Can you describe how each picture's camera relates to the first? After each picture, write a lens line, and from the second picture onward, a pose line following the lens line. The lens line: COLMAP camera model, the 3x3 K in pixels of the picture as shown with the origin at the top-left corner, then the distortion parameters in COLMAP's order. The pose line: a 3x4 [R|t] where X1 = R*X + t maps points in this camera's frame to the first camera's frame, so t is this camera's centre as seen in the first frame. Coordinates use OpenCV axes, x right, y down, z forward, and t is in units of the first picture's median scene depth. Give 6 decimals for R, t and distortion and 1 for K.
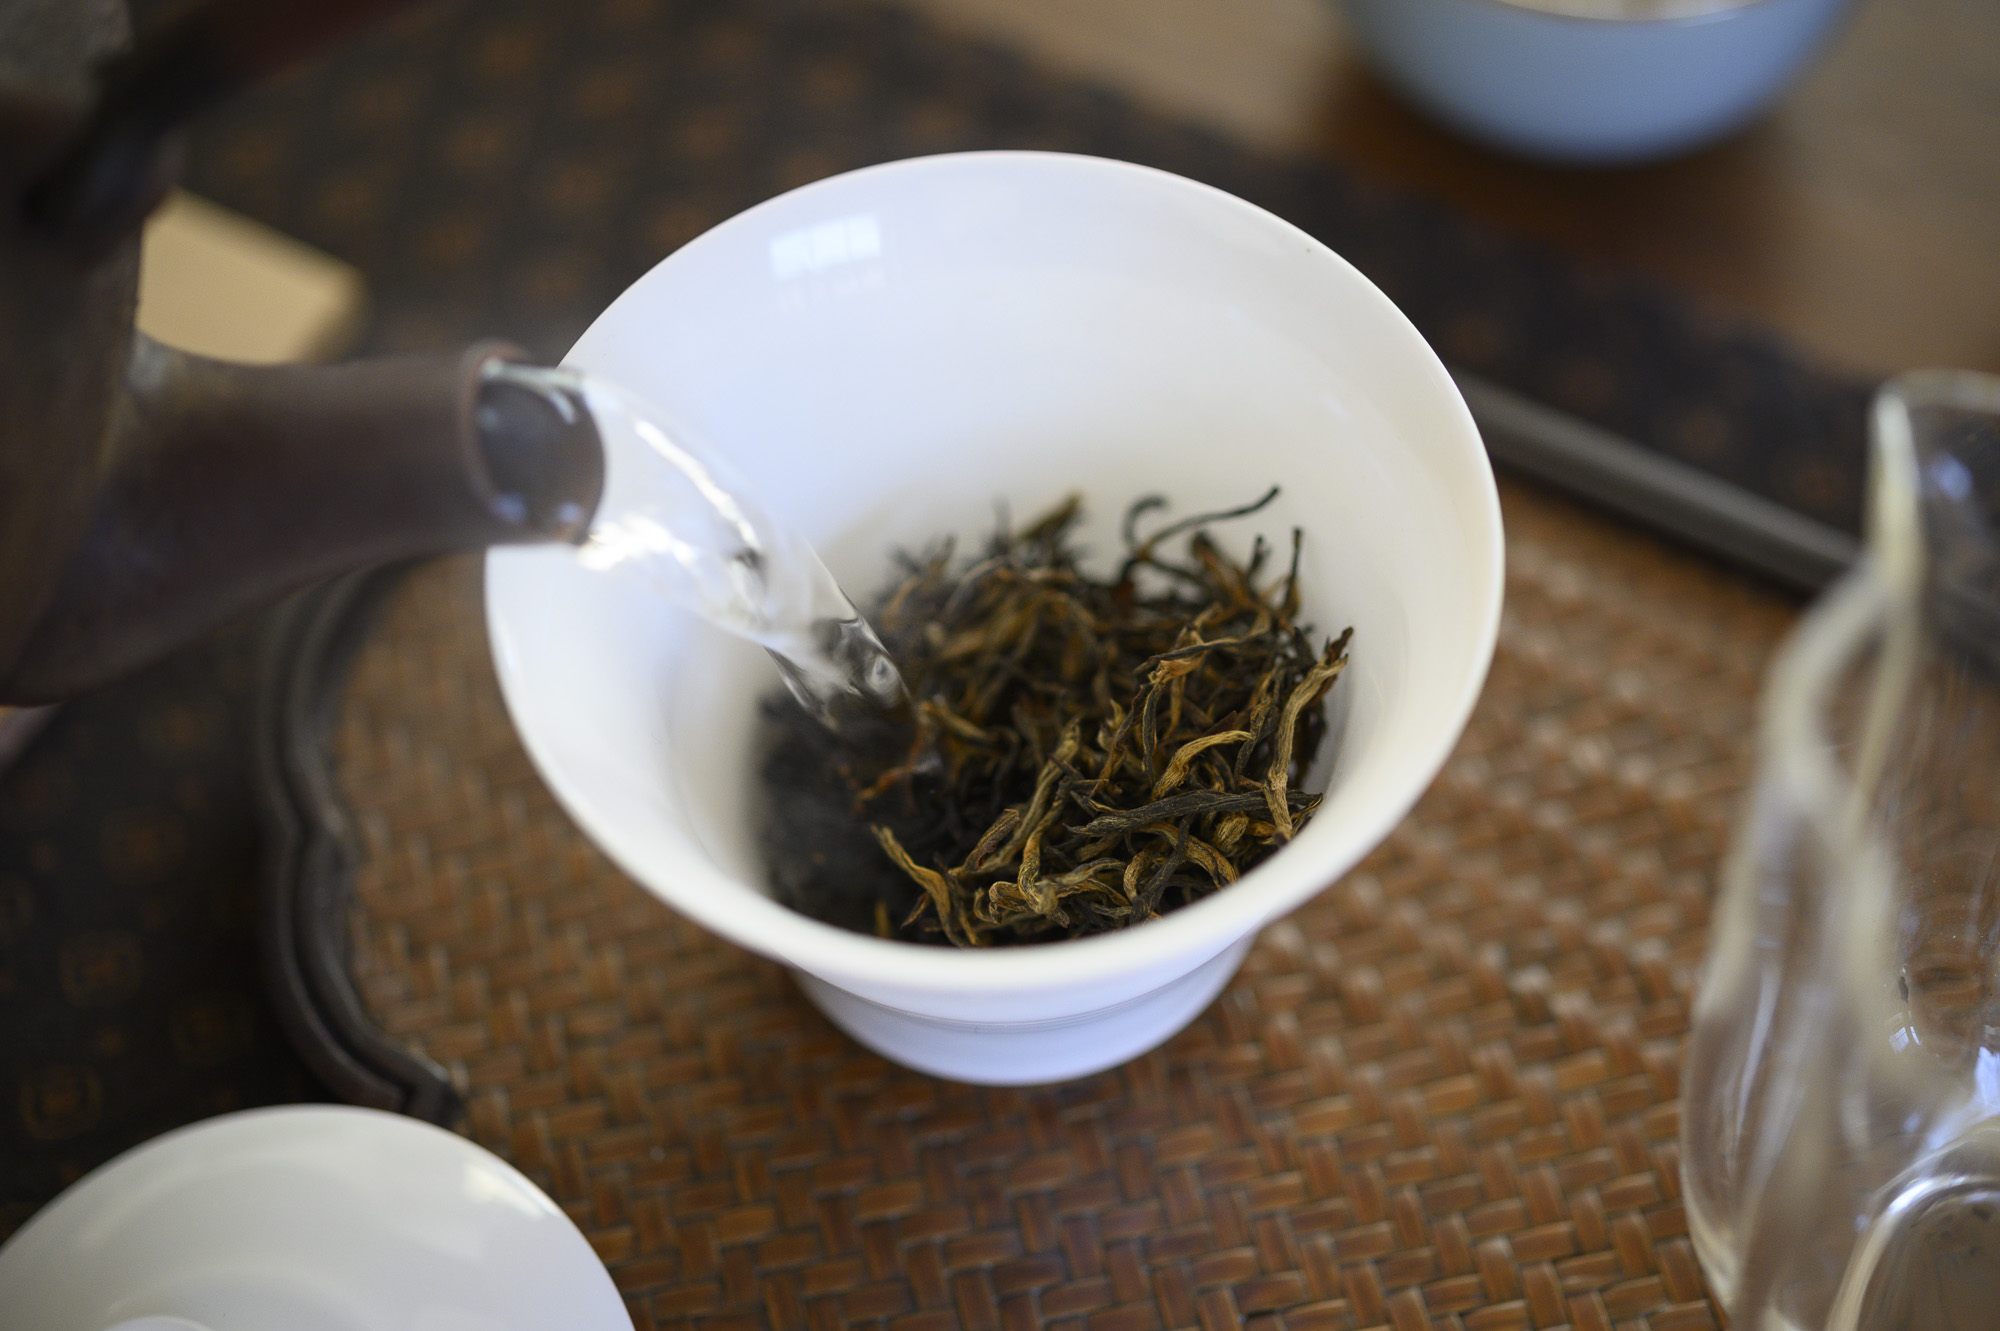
lens RADIAL K [[3755.3, 0, 1000.0], [0, 3755.3, 665.5], [0, 0, 1]] dist [0.004015, -0.026233]
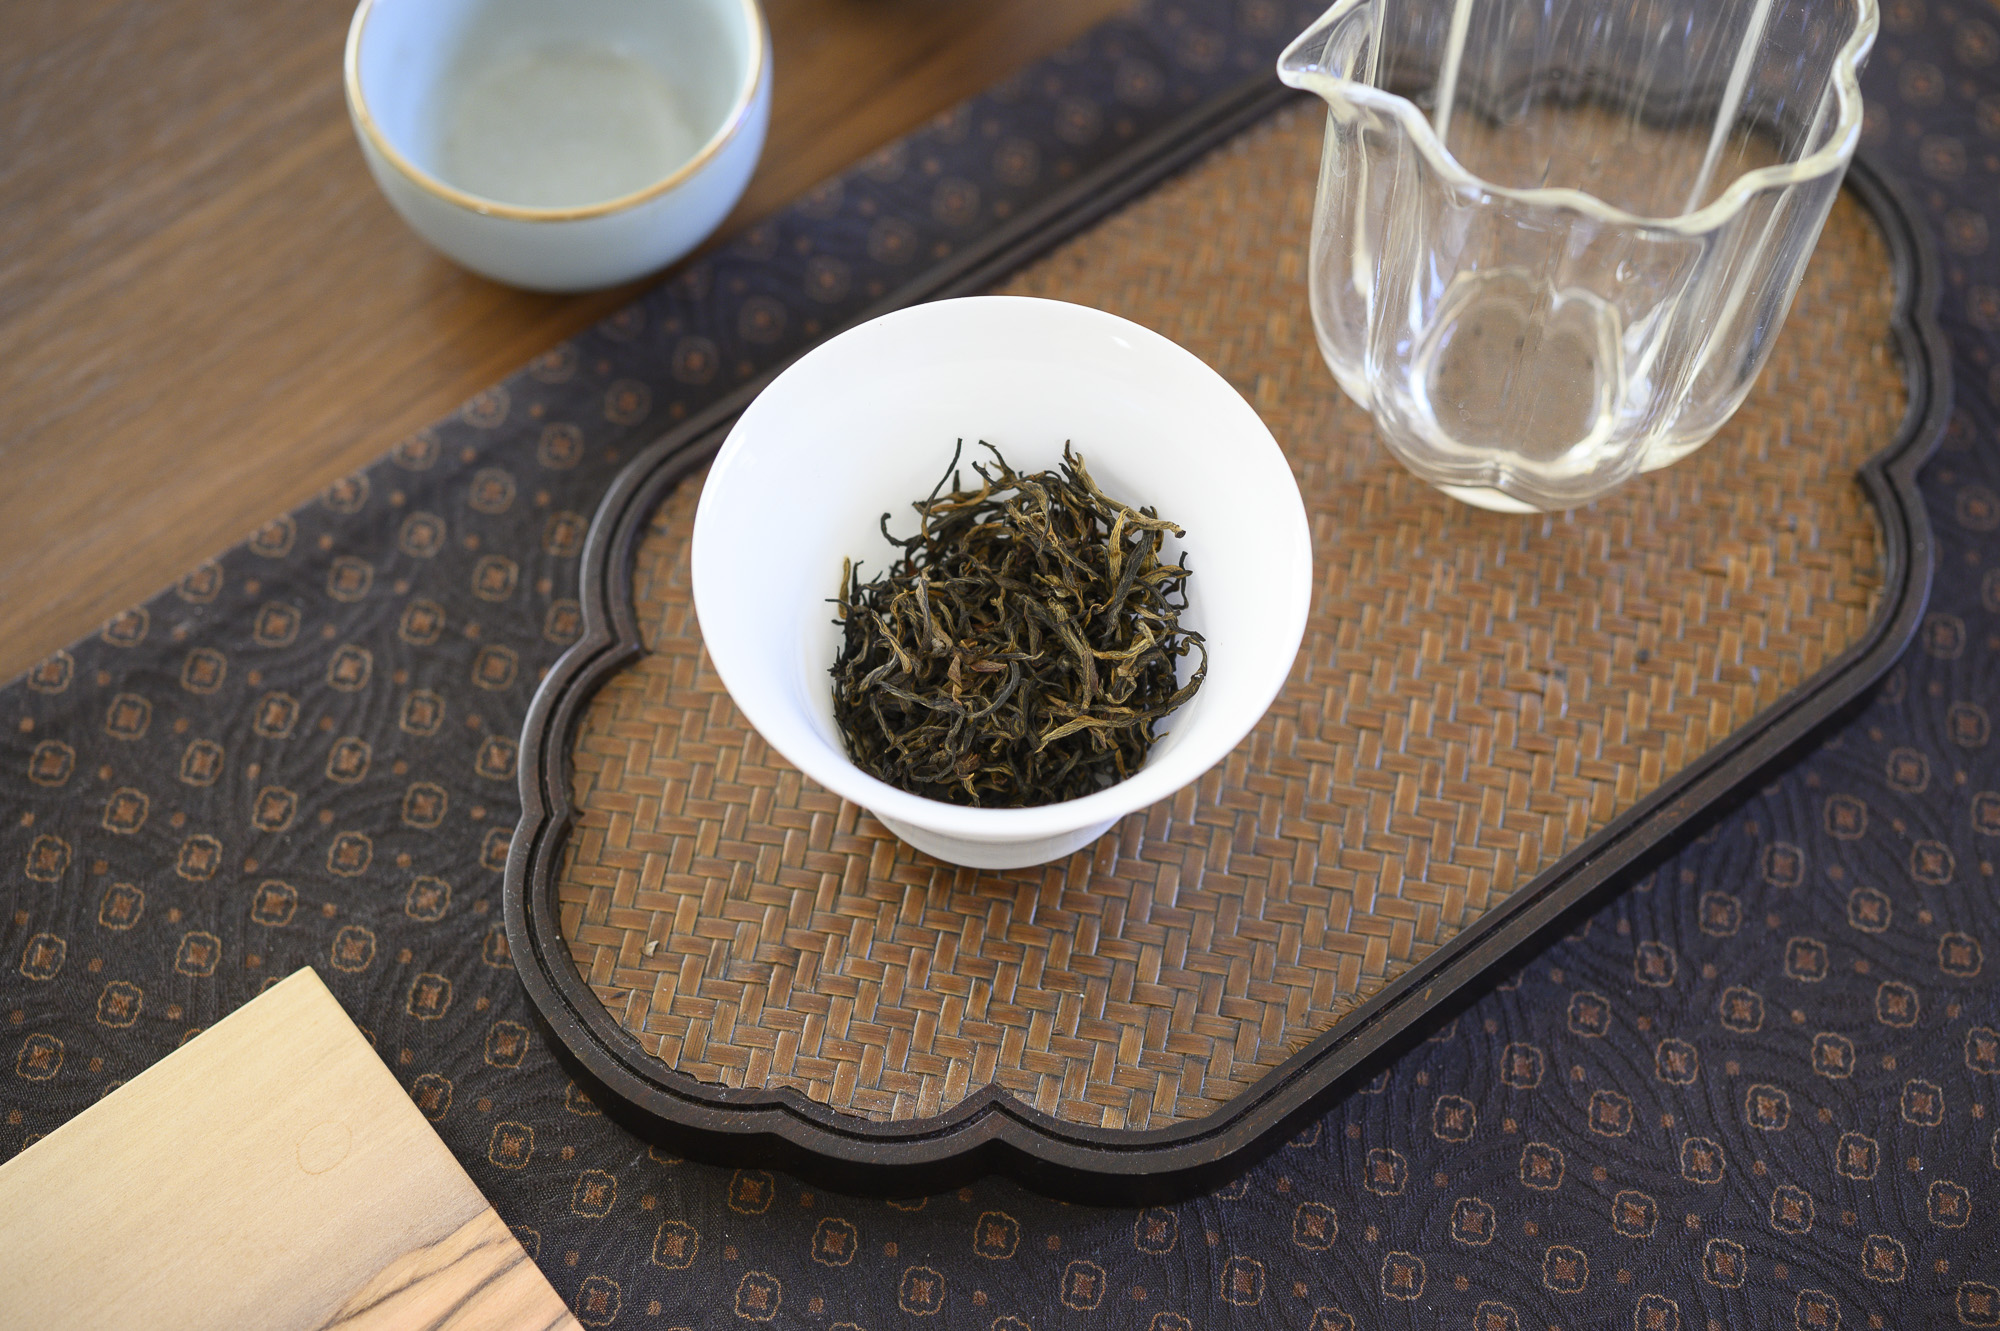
lens RADIAL K [[3470.1, 0, 959.4], [0, 3470.1, 665.0], [0, 0, 1]] dist [-0.002238, 0.061821]
pose [[0.396817, -0.791895, 0.464153, -0.683414], [0.763993, 0.565227, 0.311181, -0.445293], [-0.508775, 0.231128, 0.829294, -0.218411]]
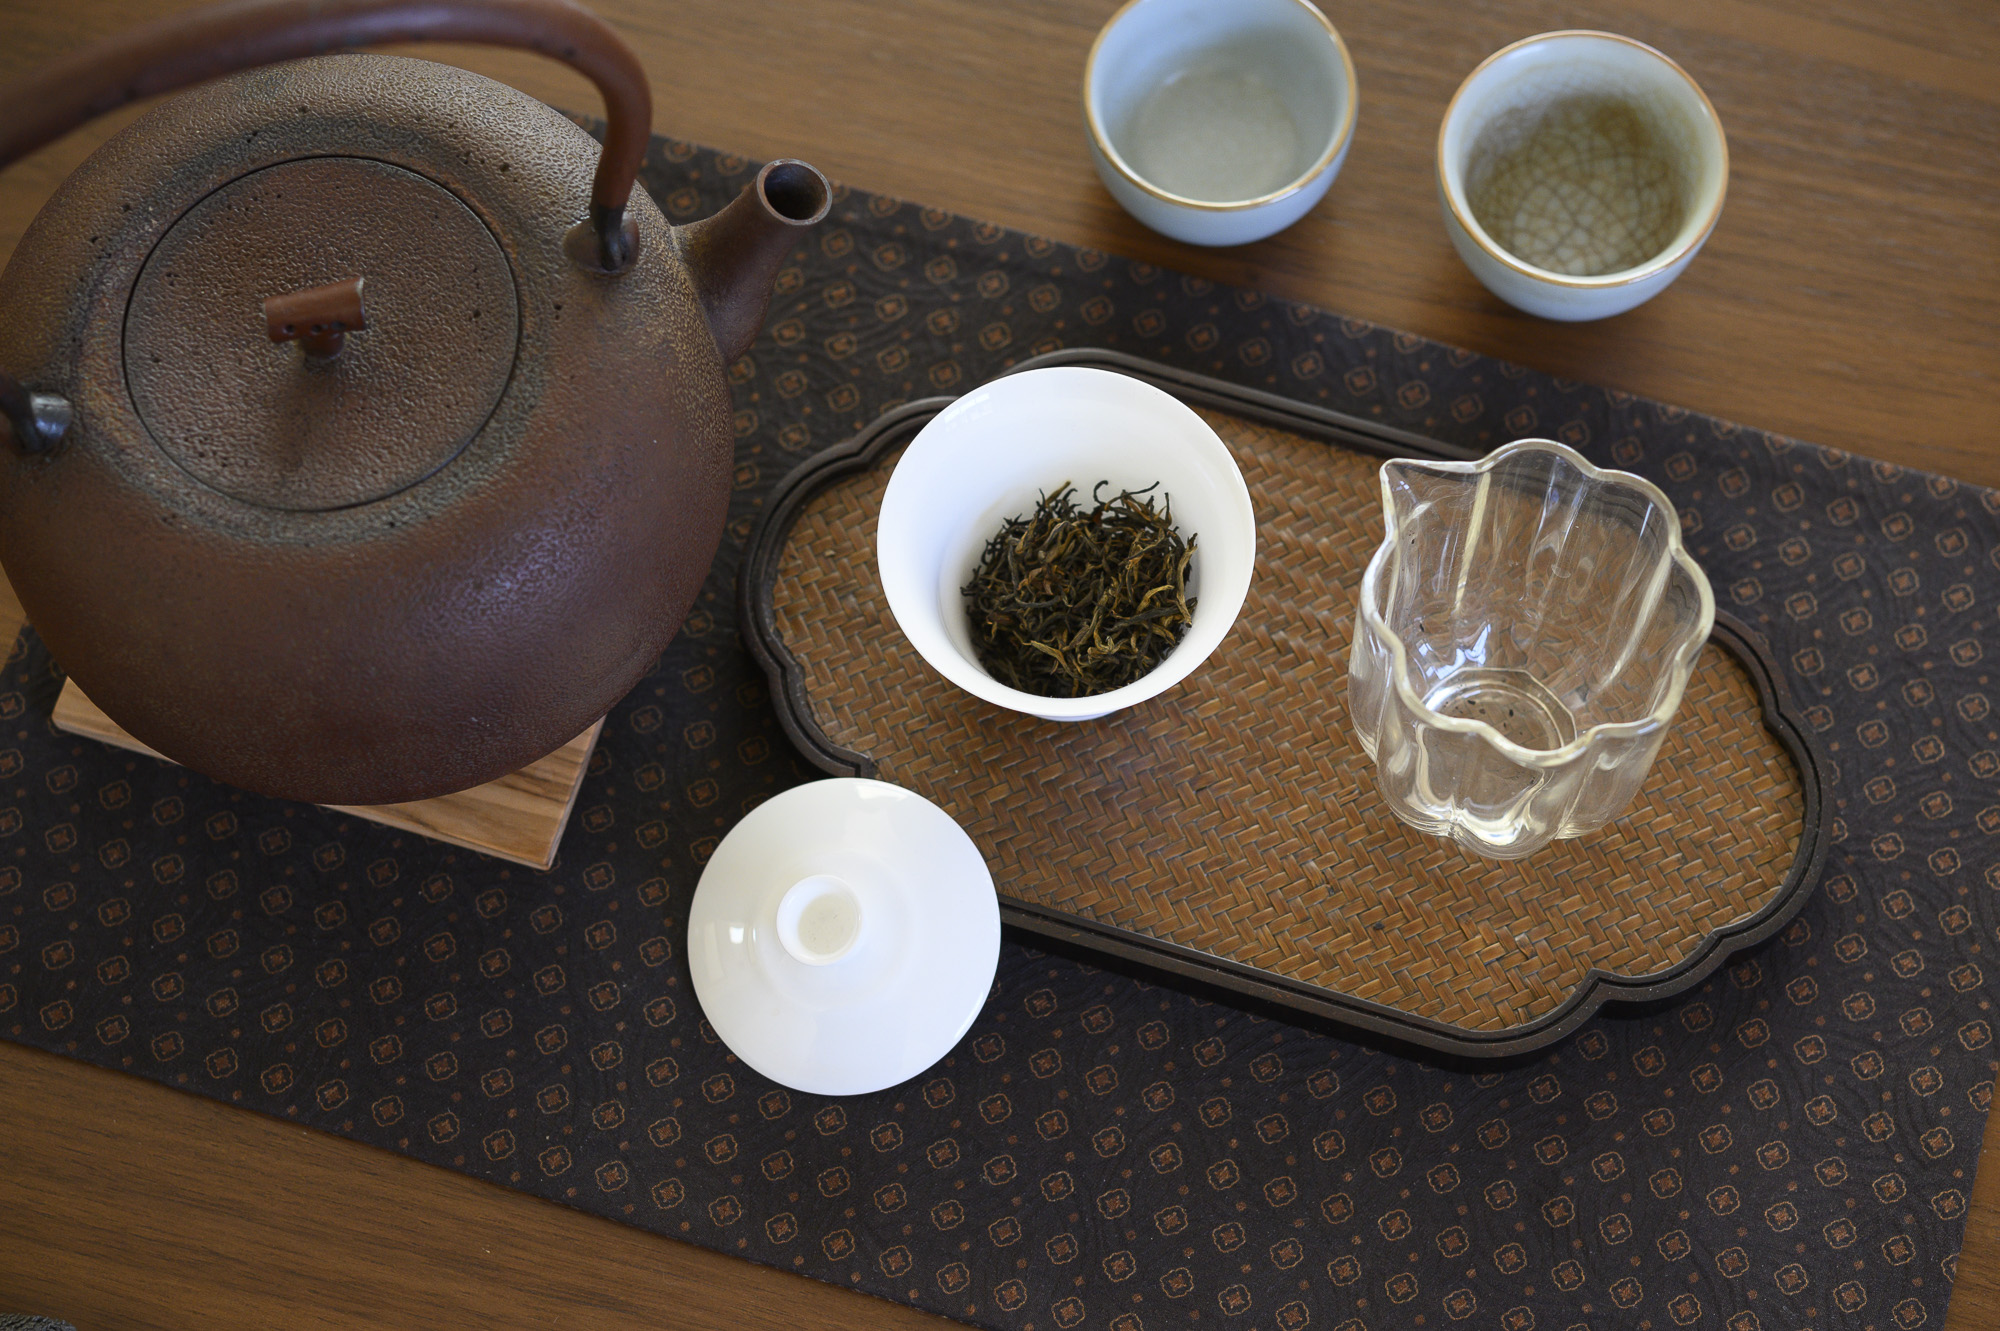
lens RADIAL K [[3755.3, 0, 1000.0], [0, 3755.3, 665.5], [0, 0, 1]] dist [0.004015, -0.026233]
pose [[0.978850, -0.188285, 0.080014, -0.253037], [0.170537, 0.967005, 0.189256, -0.416048], [-0.113008, -0.171607, 0.978662, -1.479082]]
